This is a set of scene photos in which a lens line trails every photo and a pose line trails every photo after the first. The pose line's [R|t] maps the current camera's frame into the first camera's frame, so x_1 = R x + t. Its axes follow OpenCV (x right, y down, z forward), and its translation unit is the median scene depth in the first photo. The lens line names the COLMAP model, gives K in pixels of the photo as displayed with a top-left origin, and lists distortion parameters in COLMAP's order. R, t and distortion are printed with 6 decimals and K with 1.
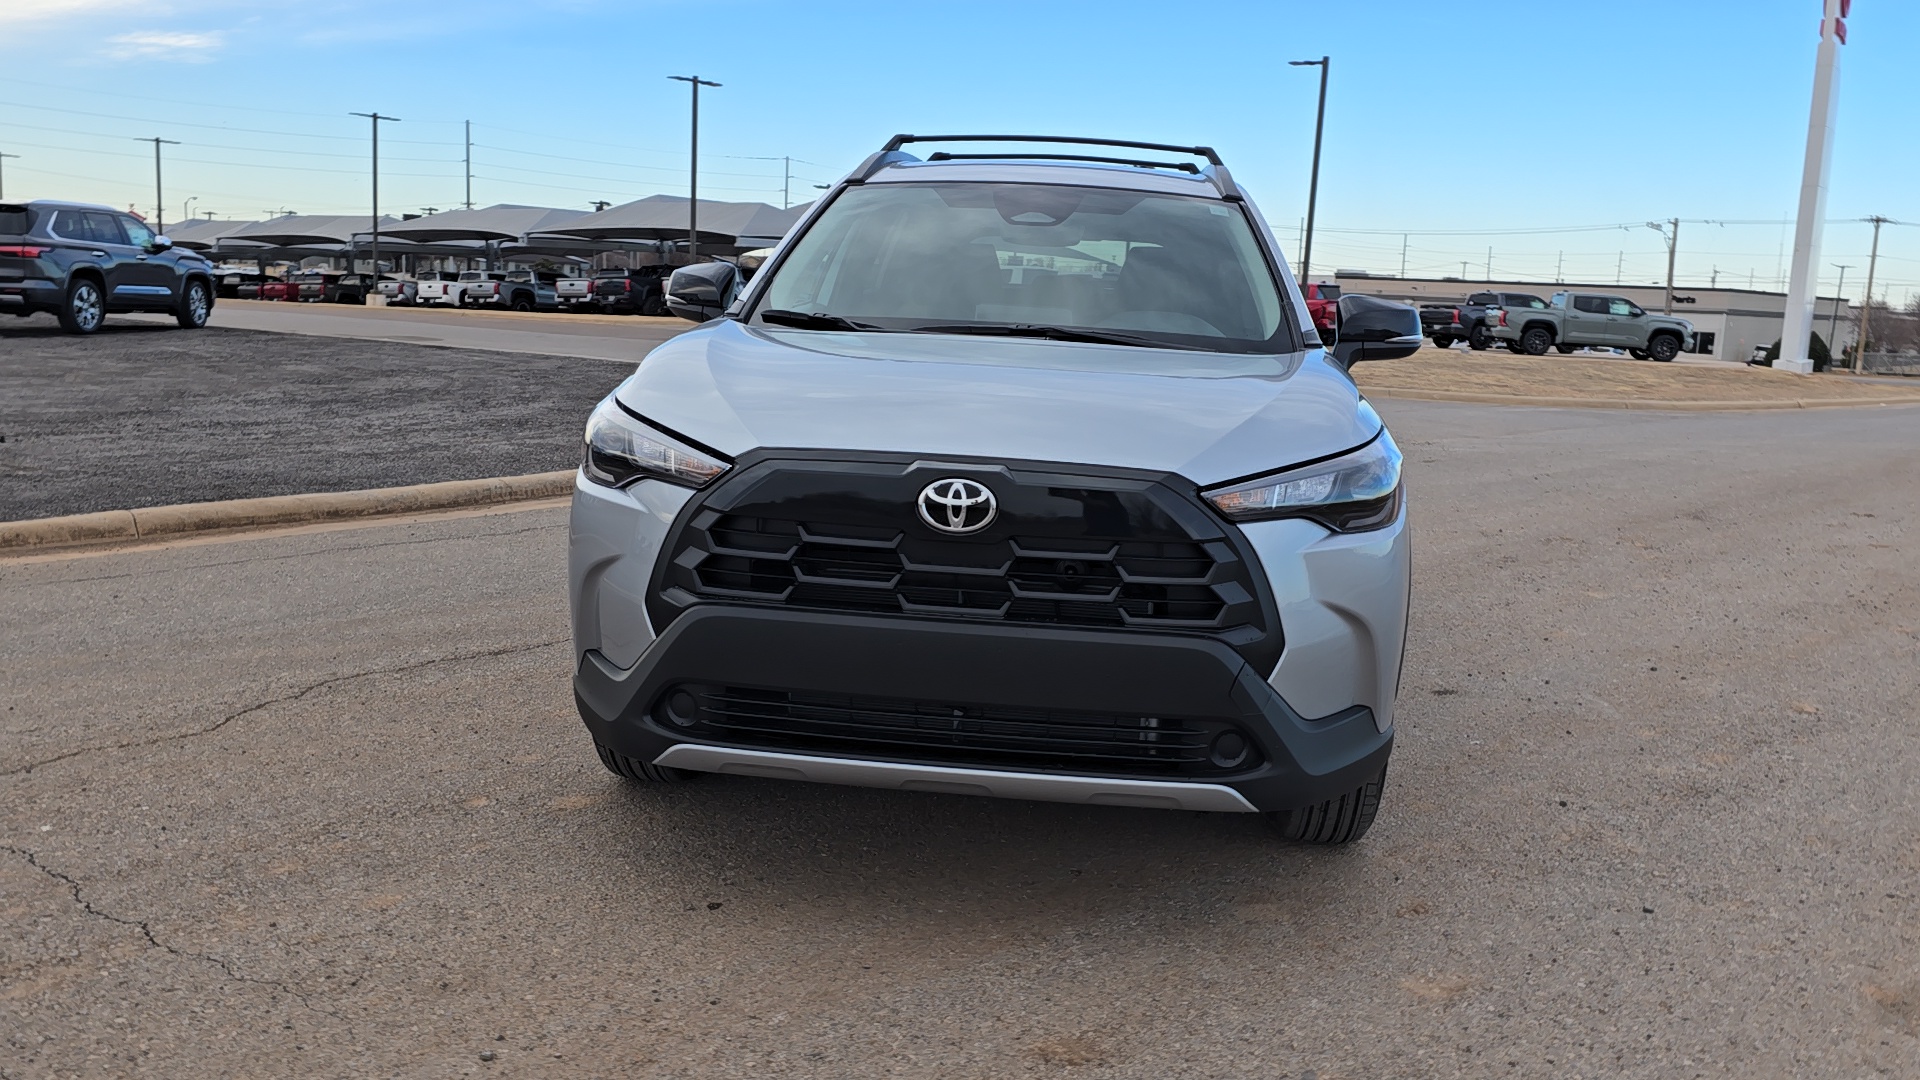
lens RADIAL K [[1618.0, 0, 968.5], [0, 1618.0, 527.8], [0, 0, 1]] dist [-0.008421, -0.010574]
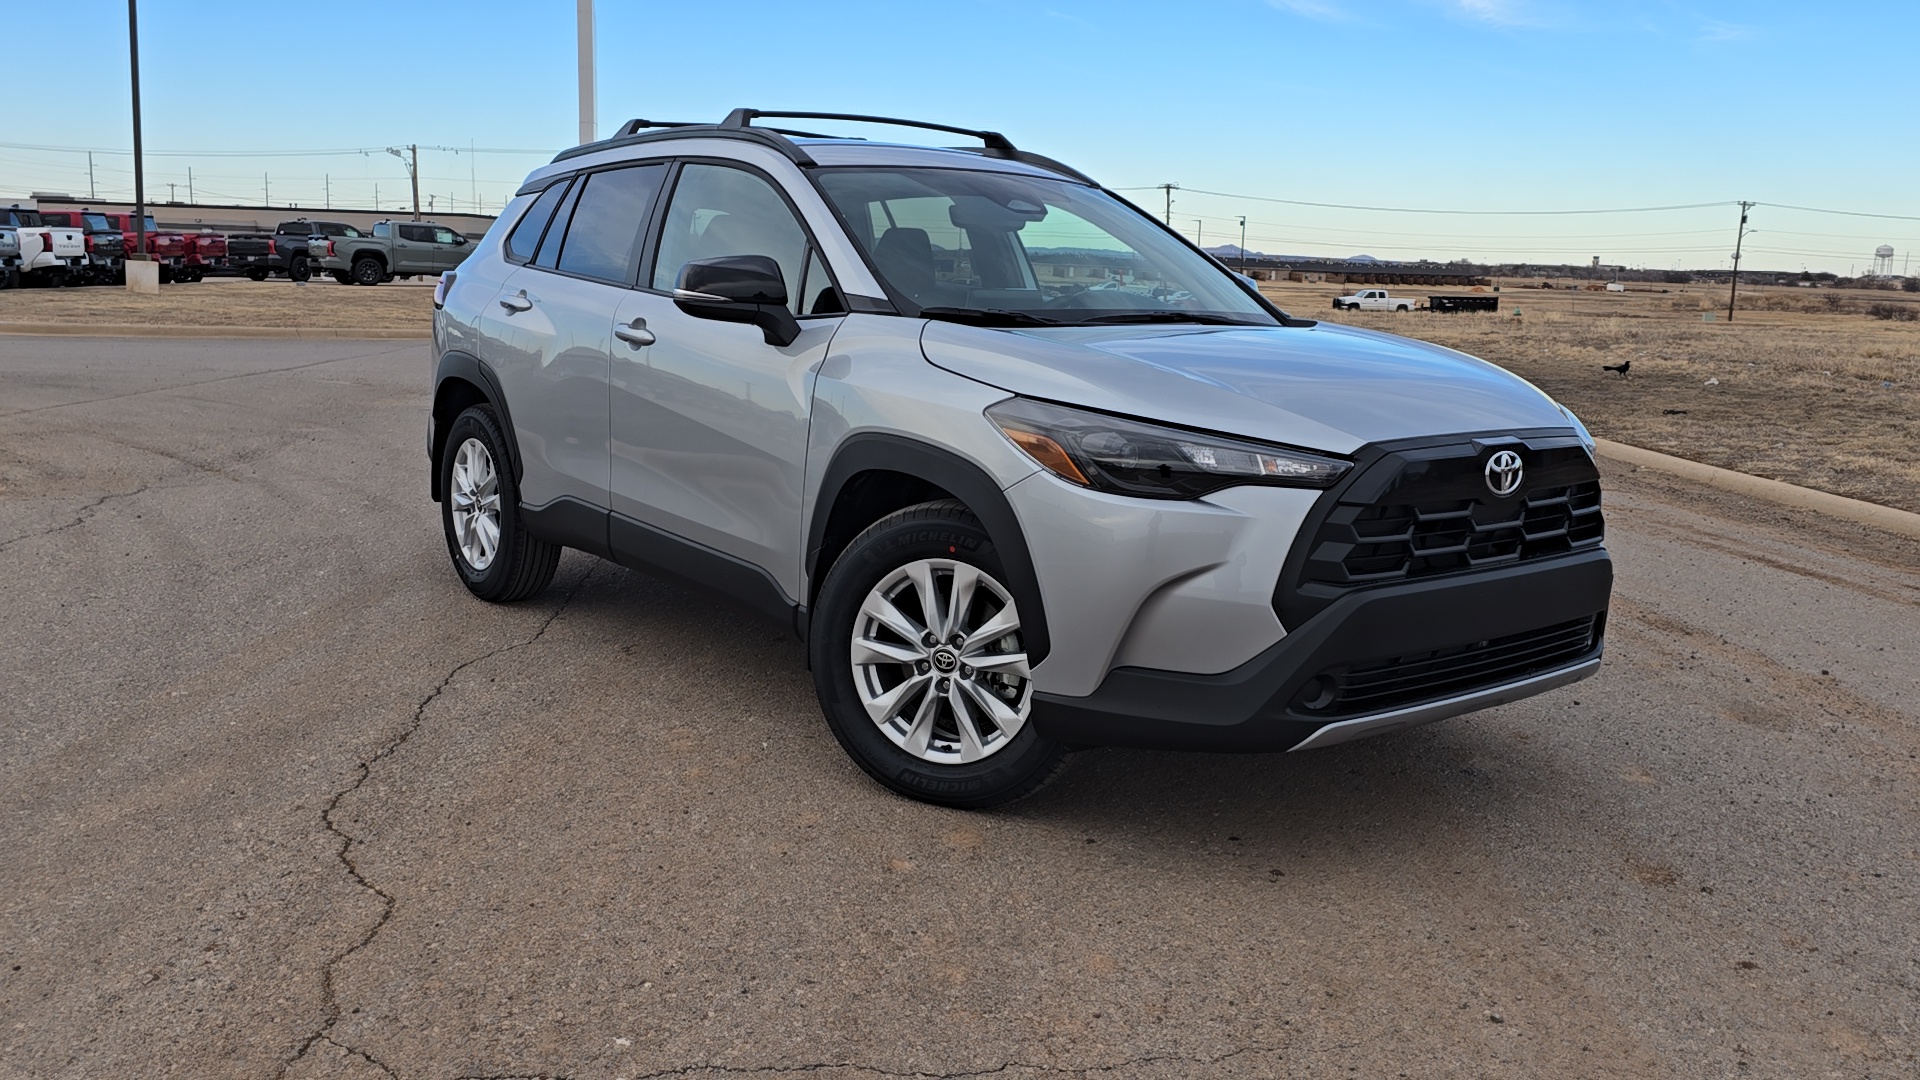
lens RADIAL K [[1618.0, 0, 968.7], [0, 1618.0, 555.5], [0, 0, 1]] dist [-0.008421, -0.010574]
pose [[0.637065, -0.159899, 0.754043, -0.186029], [0.106951, 0.987122, 0.118965, -0.021748], [-0.763354, 0.004857, 0.645962, 0.080217]]
